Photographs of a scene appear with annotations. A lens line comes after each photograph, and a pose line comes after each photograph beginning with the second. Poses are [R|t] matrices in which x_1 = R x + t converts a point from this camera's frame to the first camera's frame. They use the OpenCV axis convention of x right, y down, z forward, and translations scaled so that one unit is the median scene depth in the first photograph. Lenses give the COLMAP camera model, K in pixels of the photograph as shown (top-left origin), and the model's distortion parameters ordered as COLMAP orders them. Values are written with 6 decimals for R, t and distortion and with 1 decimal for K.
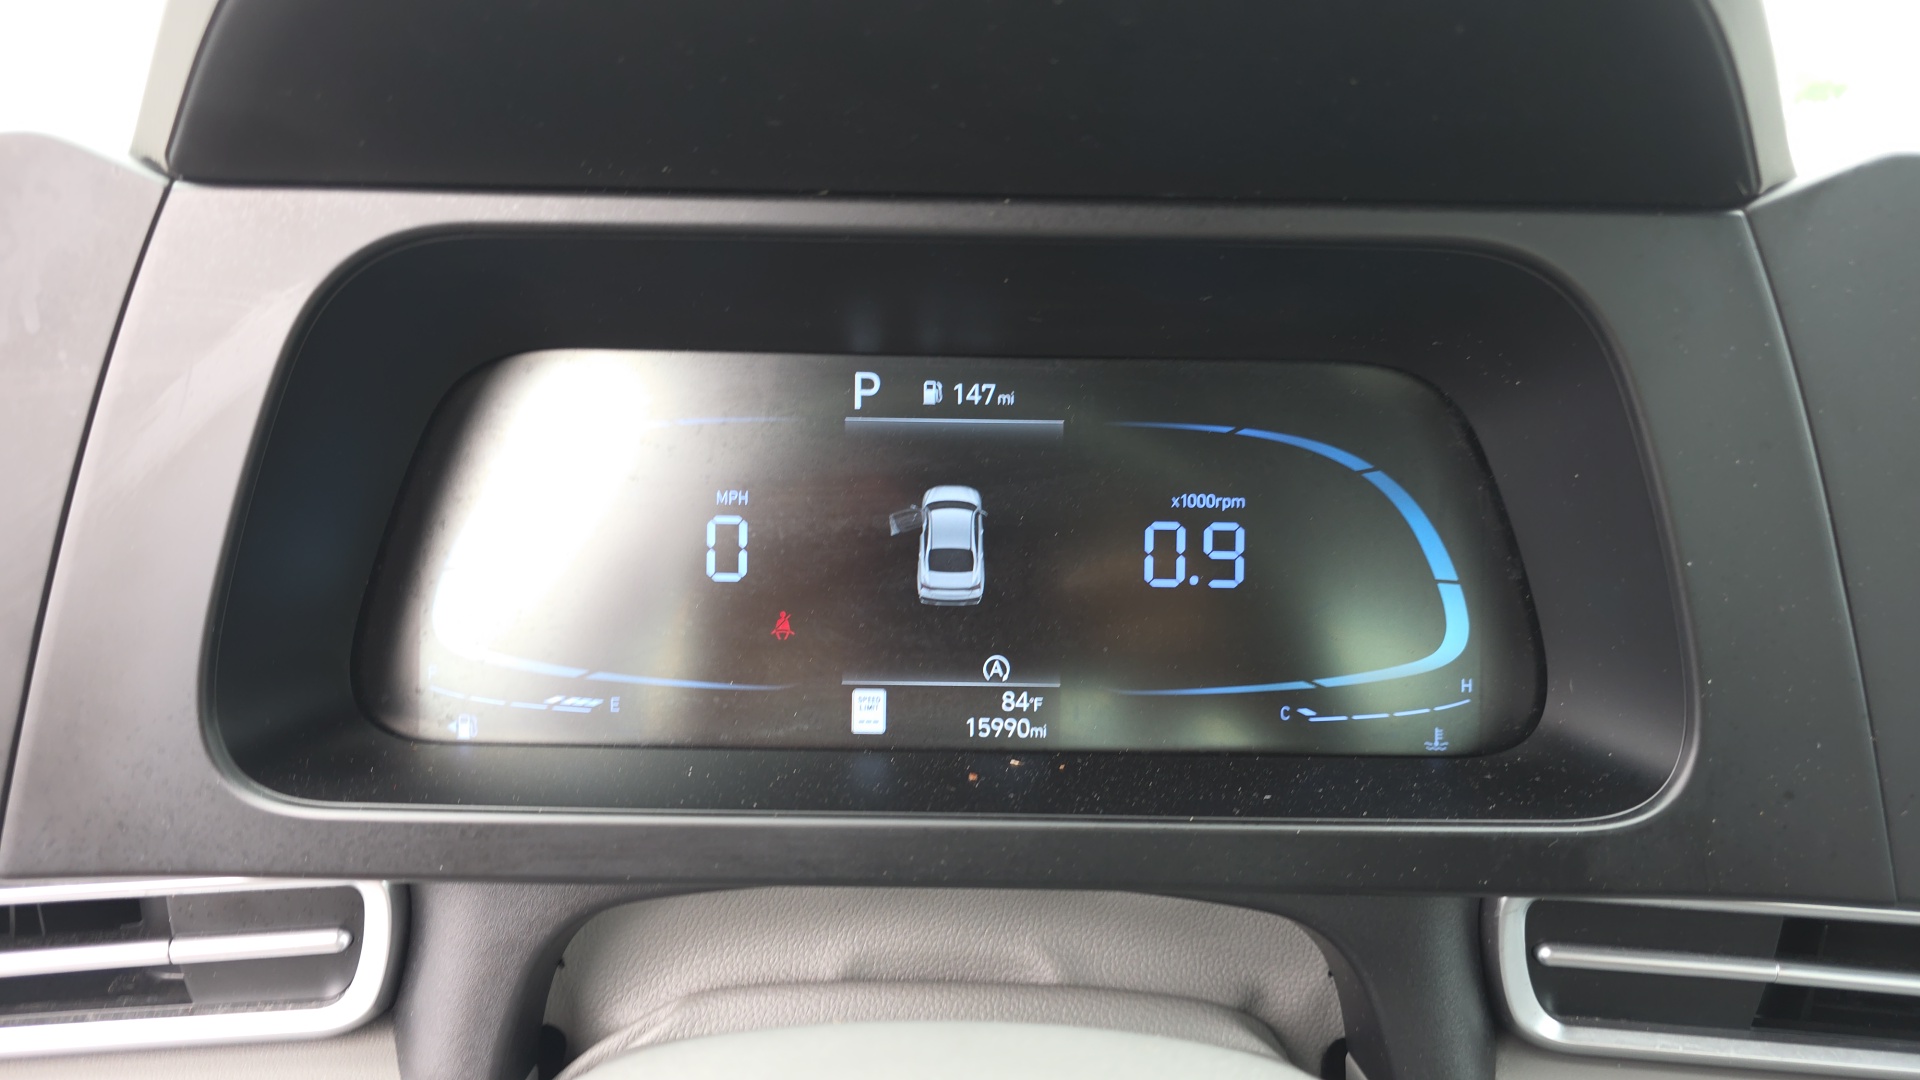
lens RADIAL K [[1309.6, 0, 937.1], [0, 1309.6, 537.2], [0, 0, 1]] dist [0.049023, -0.058578]
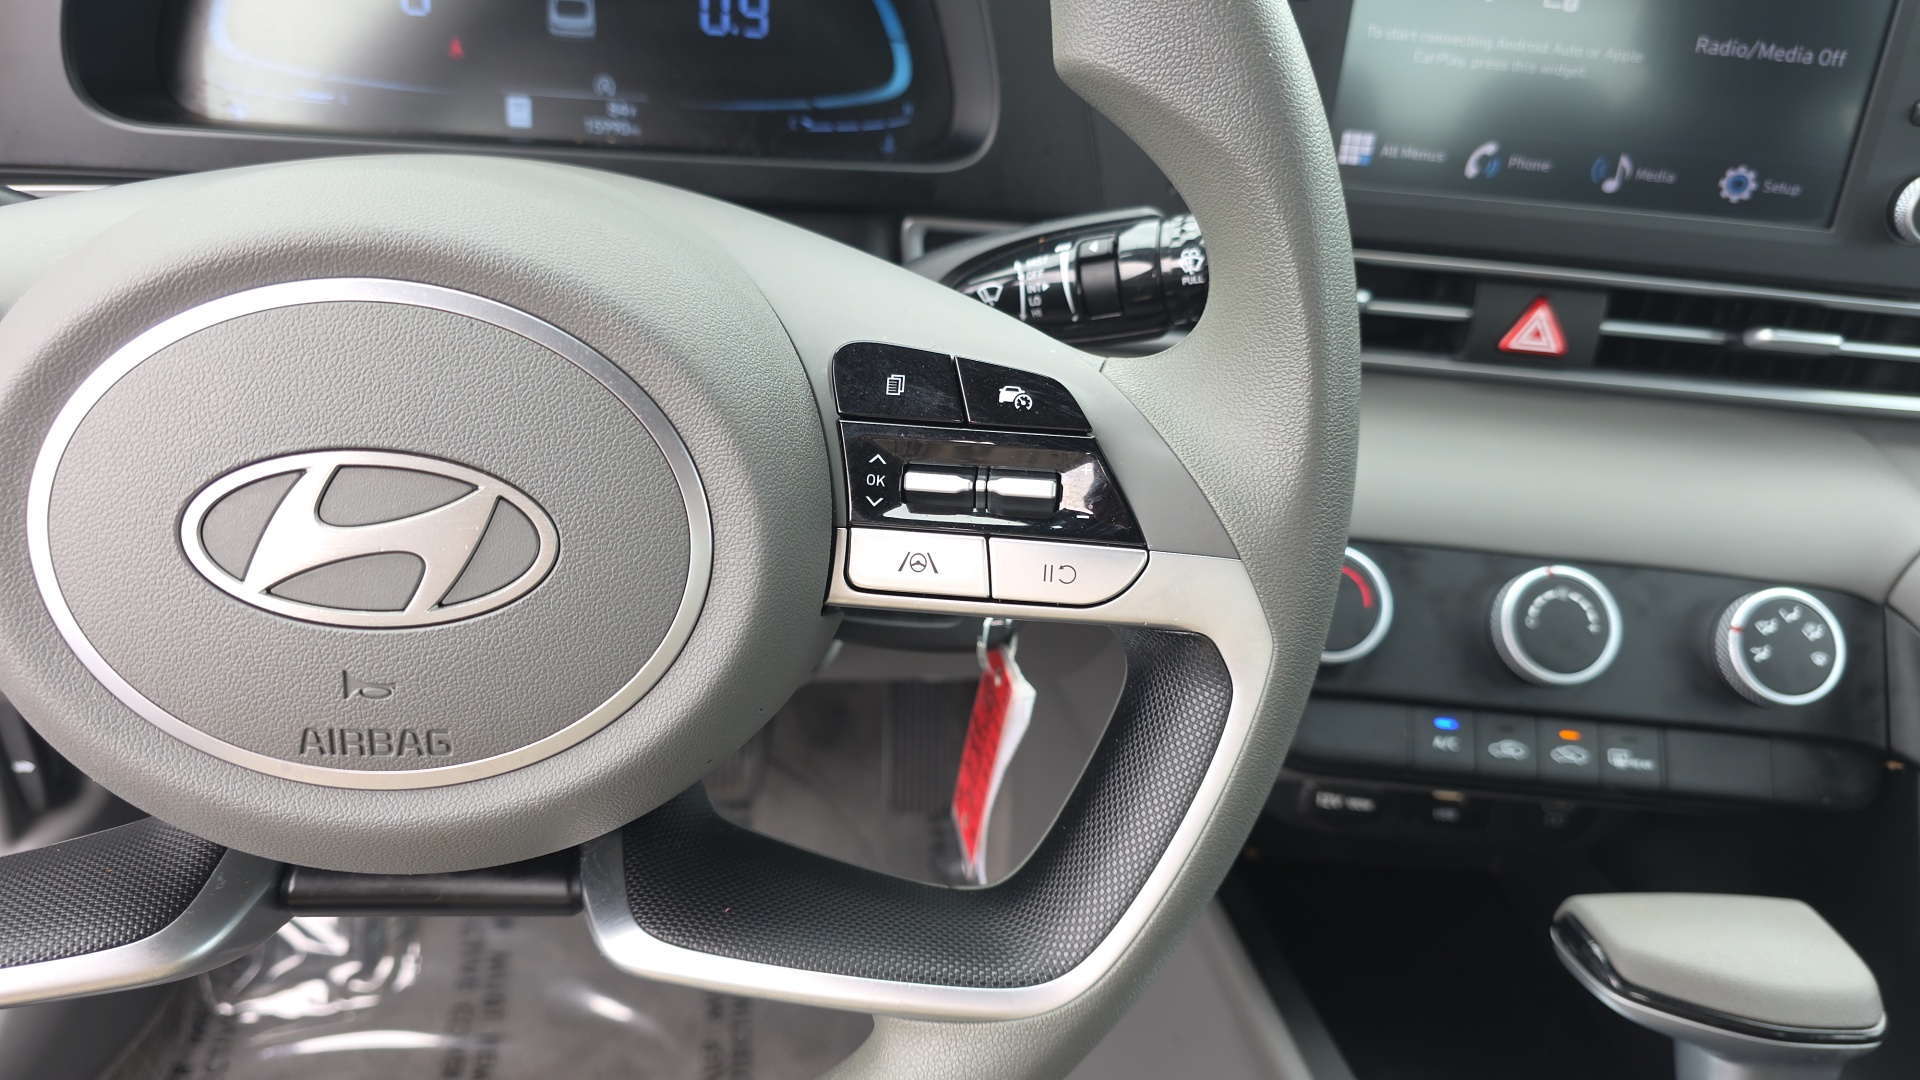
lens RADIAL K [[1309.6, 0, 958.9], [0, 1309.6, 539.7], [0, 0, 1]] dist [0.049023, -0.058578]
pose [[0.986634, -0.005370, 0.162861, 0.199867], [-0.030863, 0.975207, 0.219131, 0.267601], [-0.160000, -0.221229, 0.962007, -0.657073]]
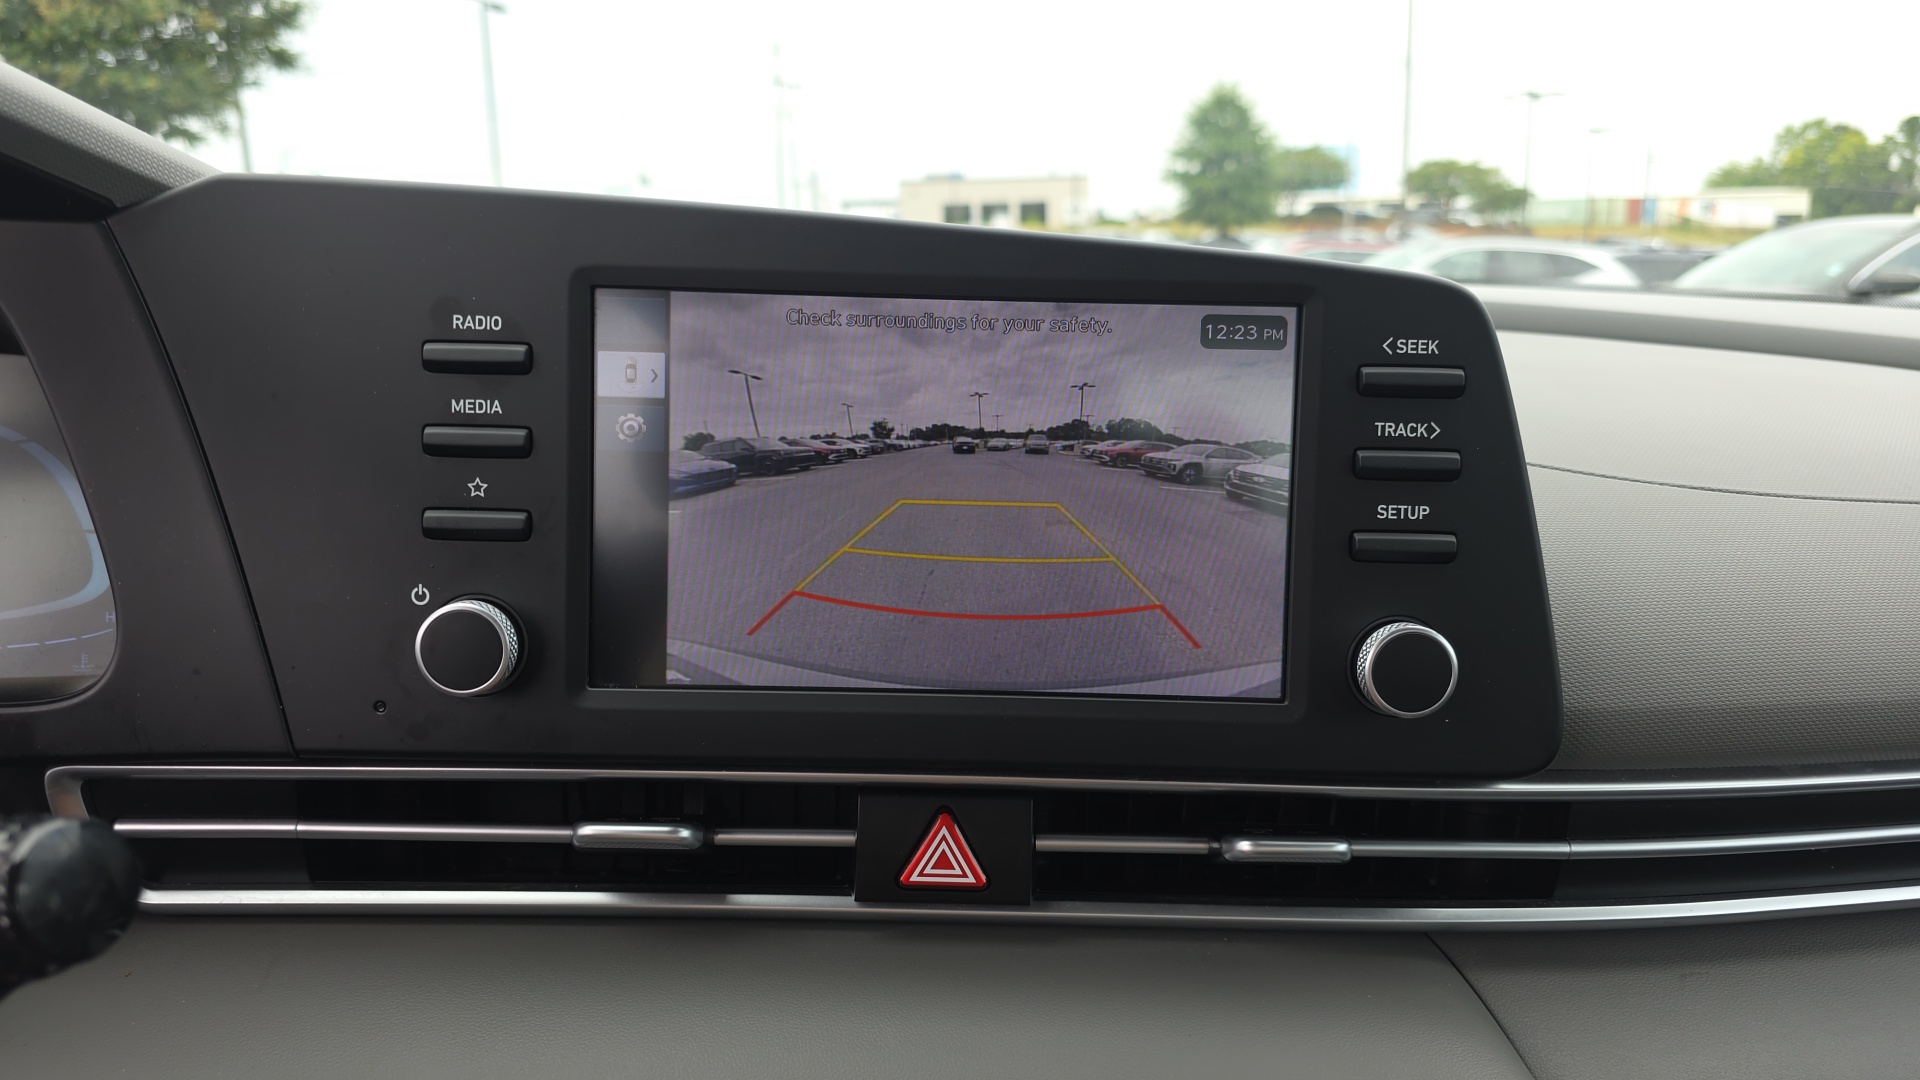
lens RADIAL K [[1309.6, 0, 948.6], [0, 1309.6, 529.4], [0, 0, 1]] dist [0.049023, -0.058578]
pose [[0.981790, -0.020509, 0.188861, 0.931474], [0.035963, 0.996244, -0.078766, 0.156097], [-0.186537, 0.084124, 0.978840, -0.338605]]
